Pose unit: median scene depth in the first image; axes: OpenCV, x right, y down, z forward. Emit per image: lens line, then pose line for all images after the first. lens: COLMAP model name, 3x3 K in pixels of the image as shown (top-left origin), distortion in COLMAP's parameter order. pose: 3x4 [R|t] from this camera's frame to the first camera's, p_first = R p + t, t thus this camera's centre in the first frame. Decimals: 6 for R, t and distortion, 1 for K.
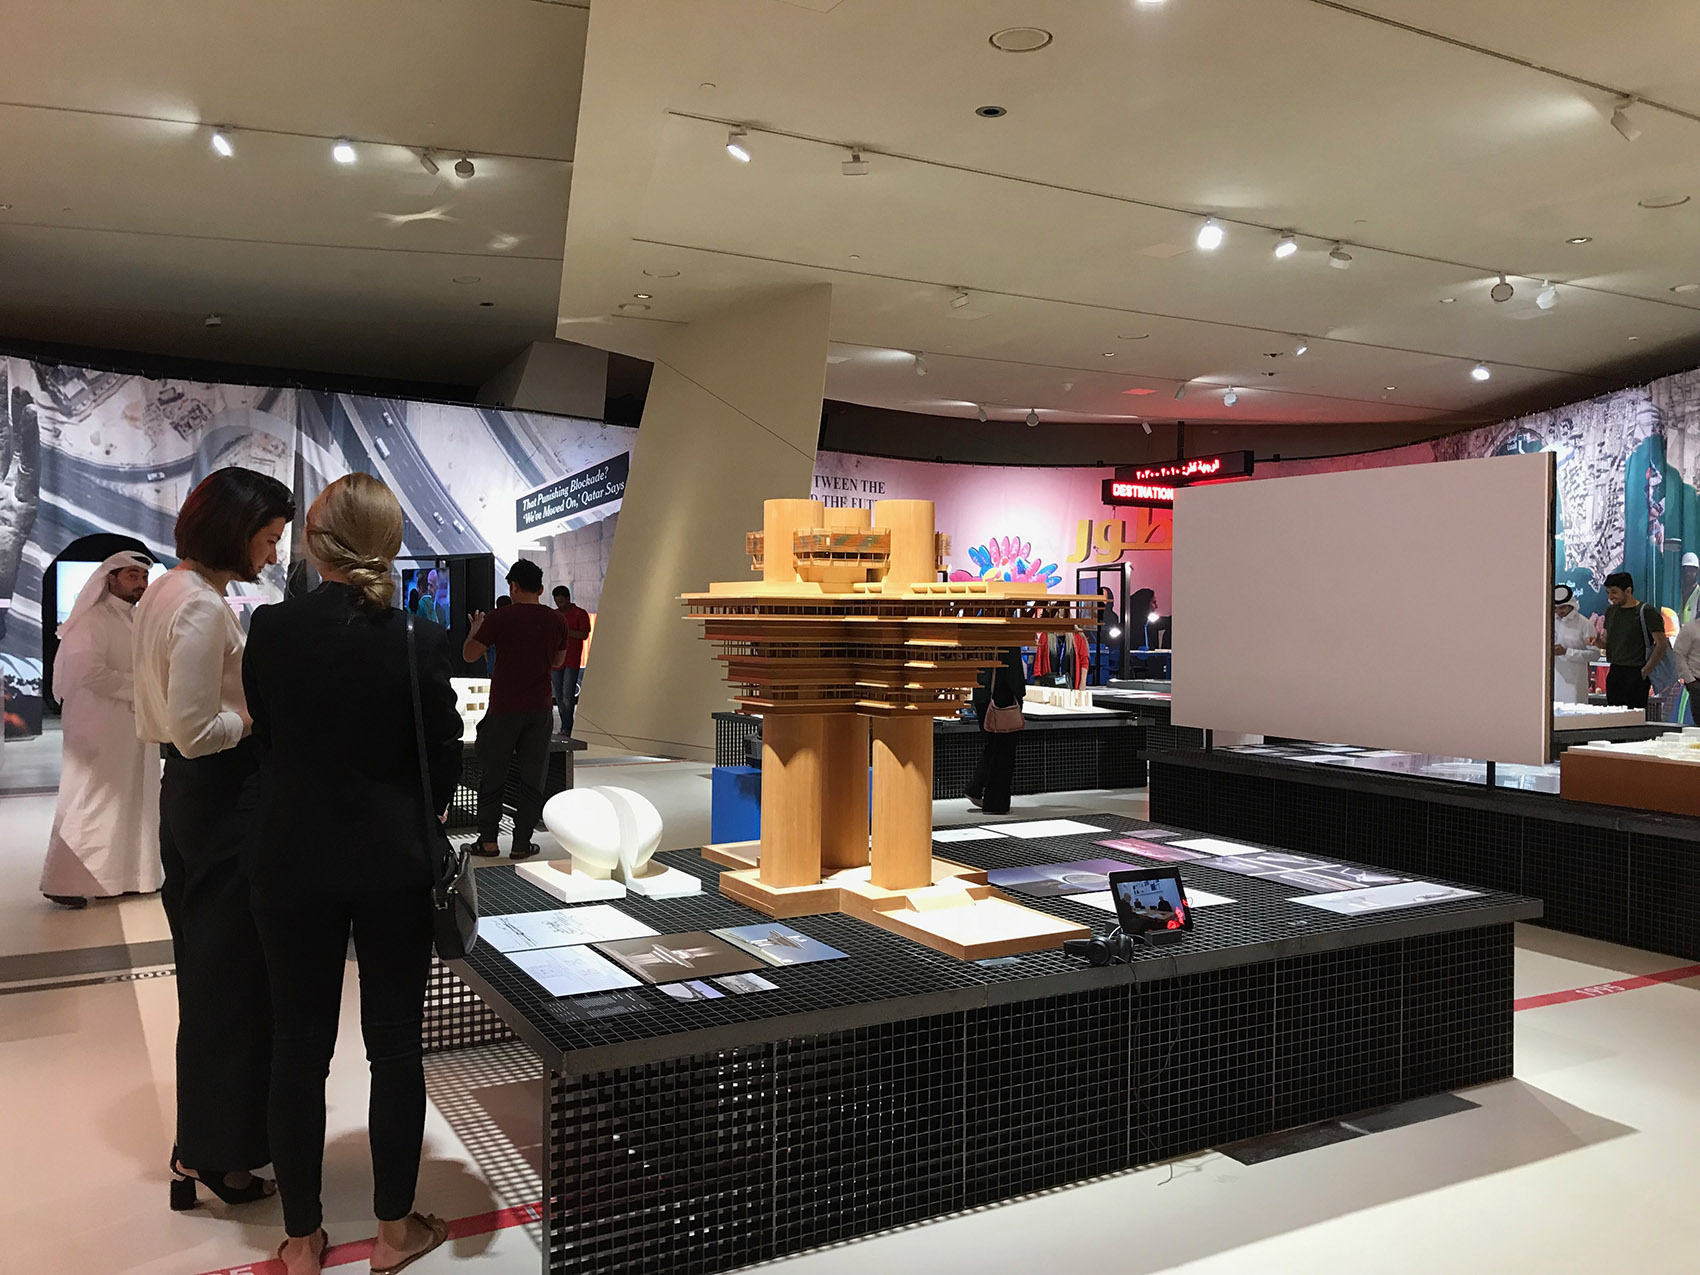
lens RADIAL K [[1394.6, 0, 847.5], [0, 1394.6, 633.7], [0, 0, 1]] dist [0.030140, -0.027227]
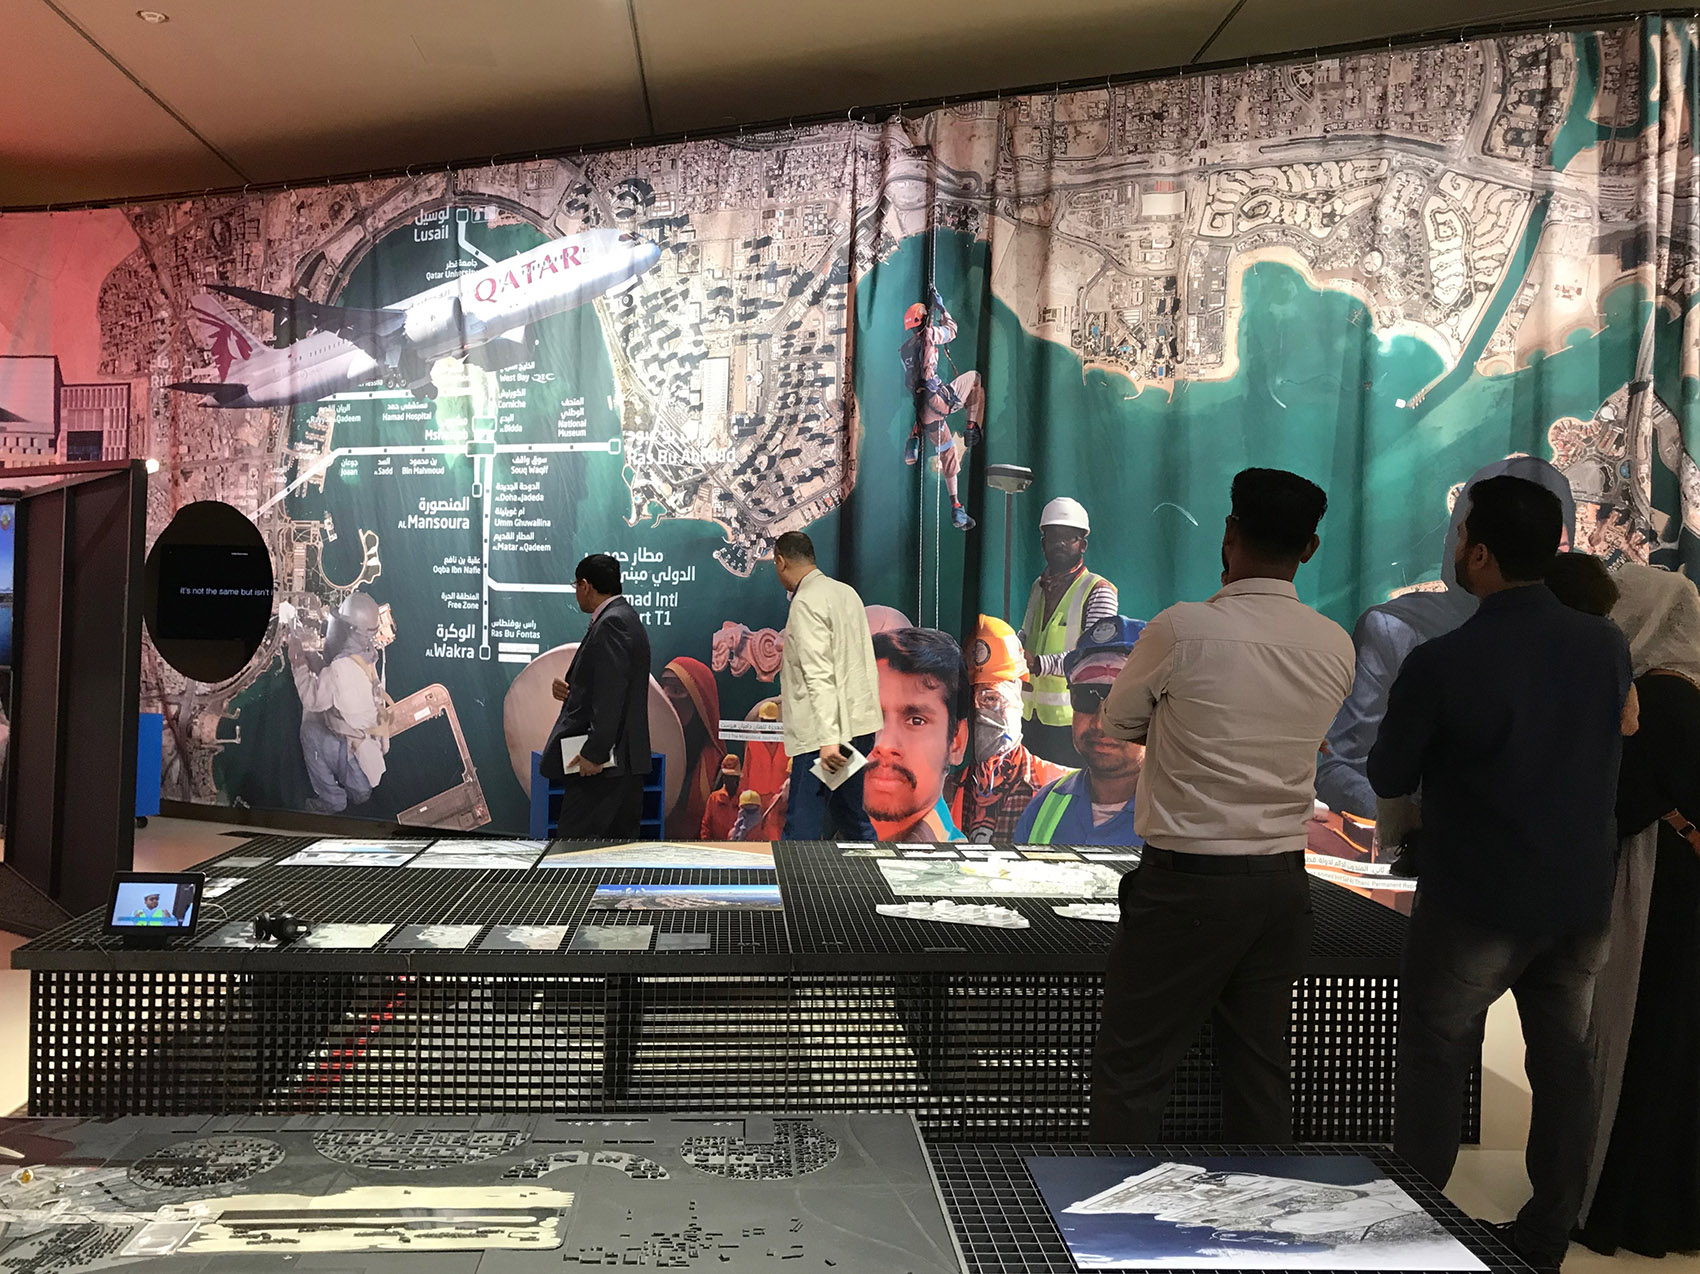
lens RADIAL K [[1394.6, 0, 844.9], [0, 1394.6, 635.9], [0, 0, 1]] dist [0.030140, -0.027227]
pose [[0.415493, -0.002999, 0.909592, 0.147860], [-0.010919, 0.999906, 0.008284, -0.015180], [-0.909531, -0.013374, 0.415421, 0.792558]]
